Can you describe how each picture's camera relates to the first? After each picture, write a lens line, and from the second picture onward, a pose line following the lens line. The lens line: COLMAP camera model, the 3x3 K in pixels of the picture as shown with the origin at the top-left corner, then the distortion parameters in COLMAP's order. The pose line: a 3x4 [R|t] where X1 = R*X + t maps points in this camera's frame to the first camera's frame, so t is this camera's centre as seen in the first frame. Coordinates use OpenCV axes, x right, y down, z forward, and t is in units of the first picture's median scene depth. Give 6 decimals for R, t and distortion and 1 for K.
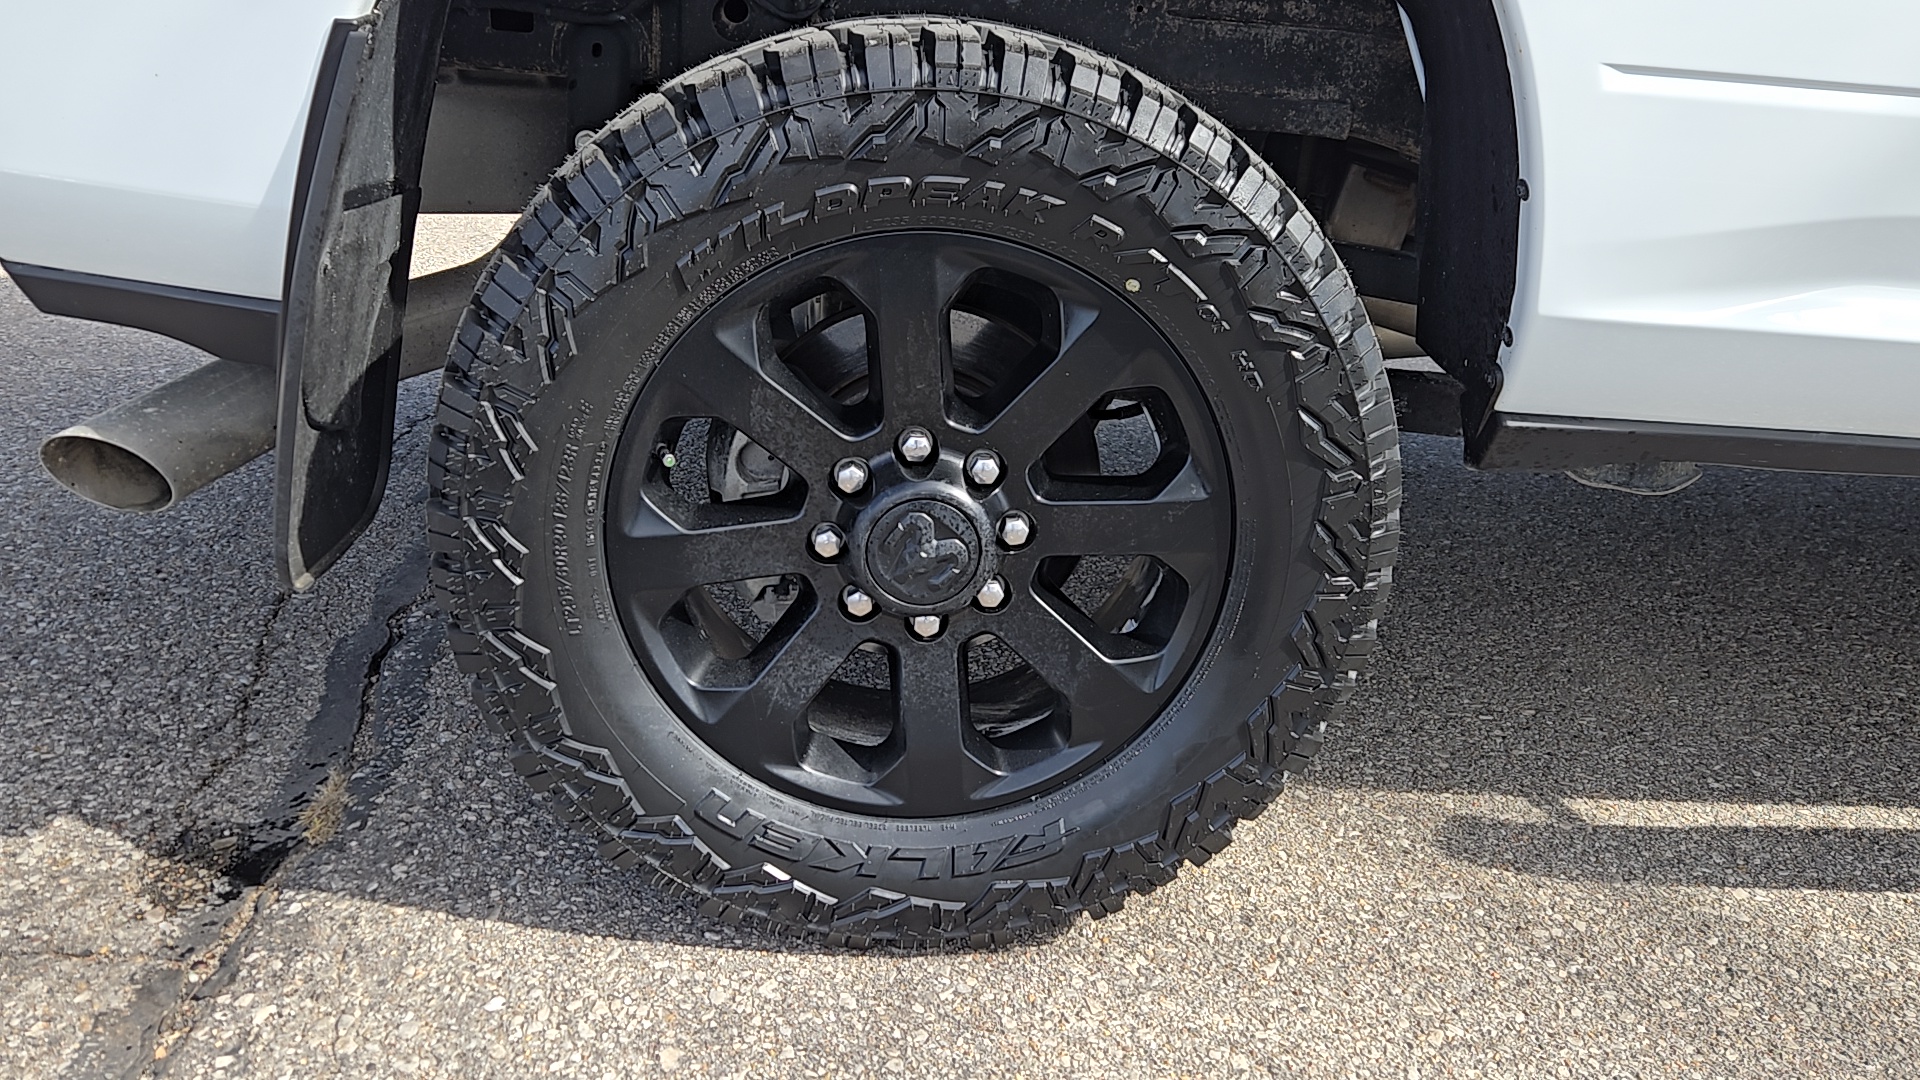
lens RADIAL K [[1590.5, 0, 948.4], [0, 1590.5, 554.8], [0, 0, 1]] dist [0.020928, 0.002092]
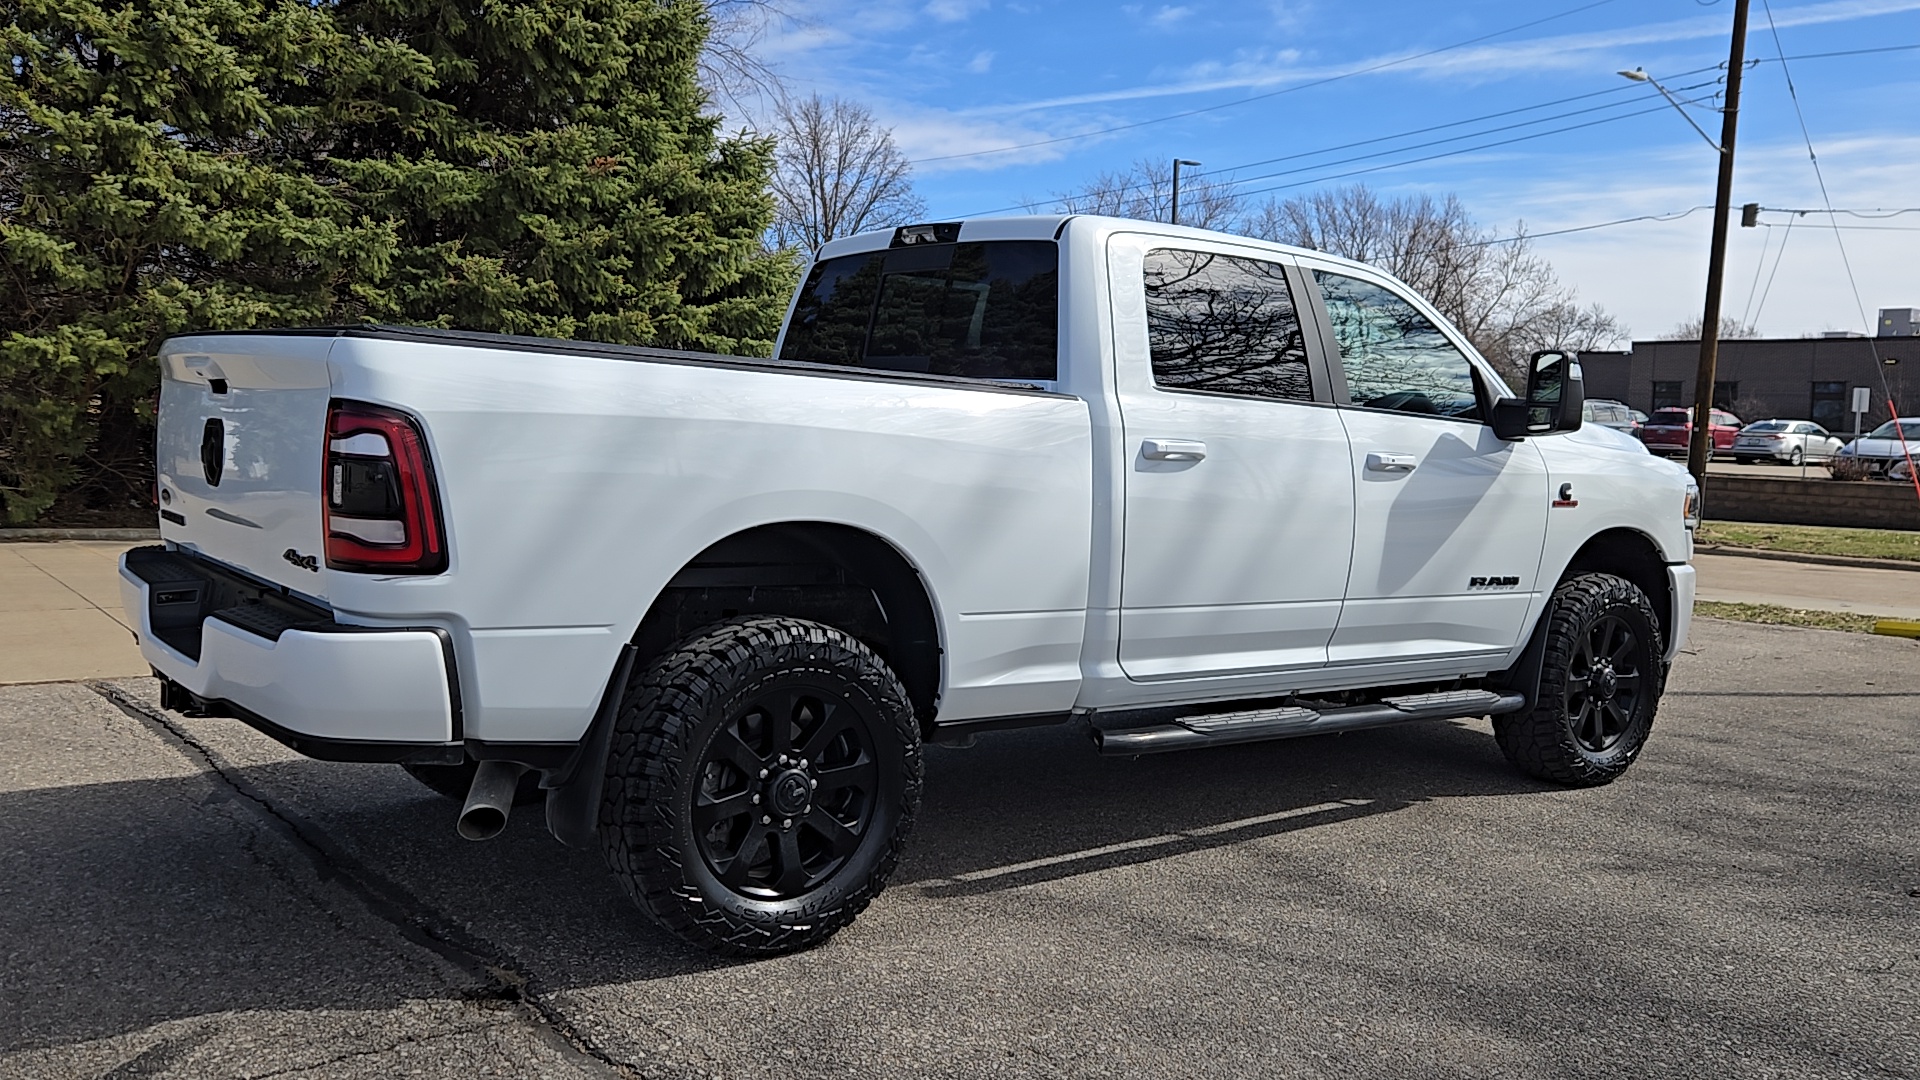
lens RADIAL K [[1590.5, 0, 948.4], [0, 1590.5, 554.8], [0, 0, 1]] dist [0.020928, 0.002092]
pose [[0.824296, -0.078981, 0.560622, -1.343257], [0.215412, 0.959498, -0.181551, 0.163965], [-0.523577, 0.270416, 0.807924, -1.580373]]
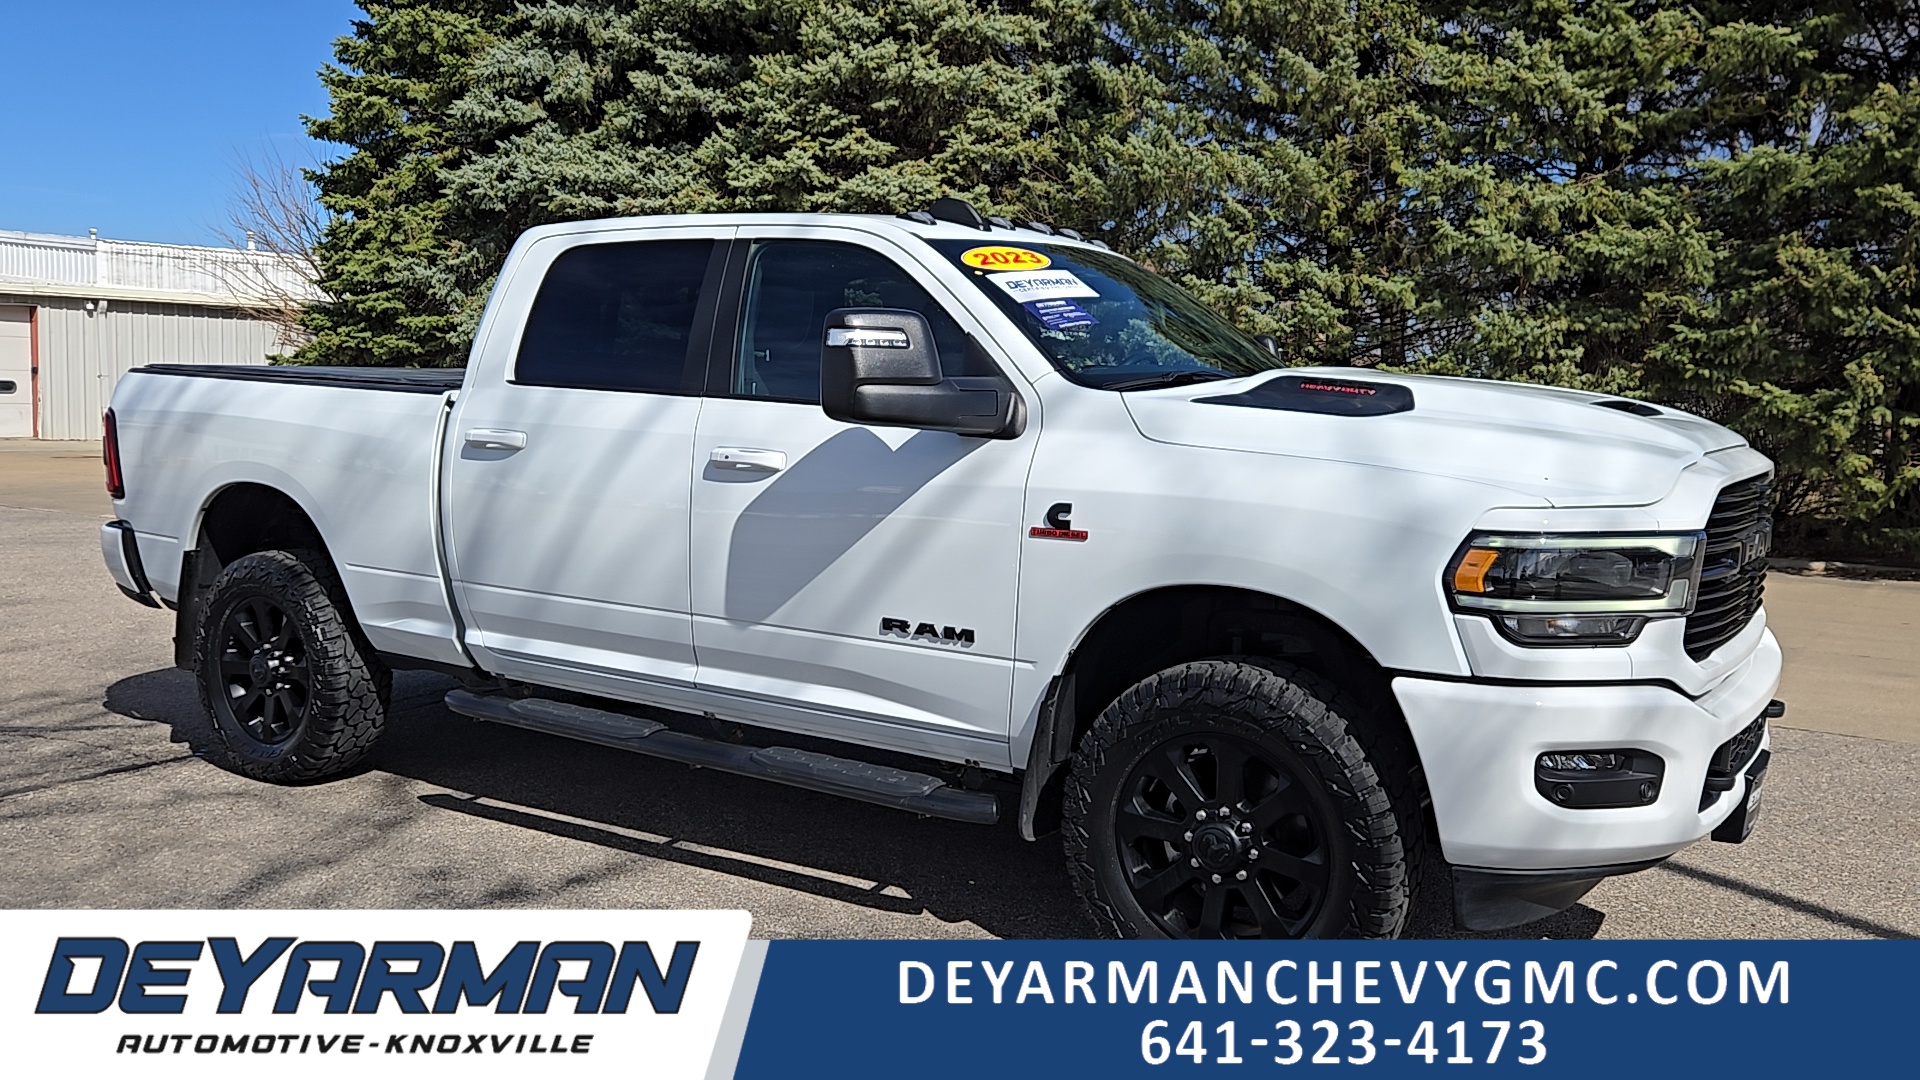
lens RADIAL K [[1613.8, 0, 960.0], [0, 1613.8, 540.0], [0, 0, 1]] dist [-0.013940, 0.076310]
pose [[0.803104, 0.009610, -0.595761, 3.925410], [-0.182691, 0.955683, -0.230857, 0.308258], [0.567140, 0.294242, 0.769268, -1.310530]]
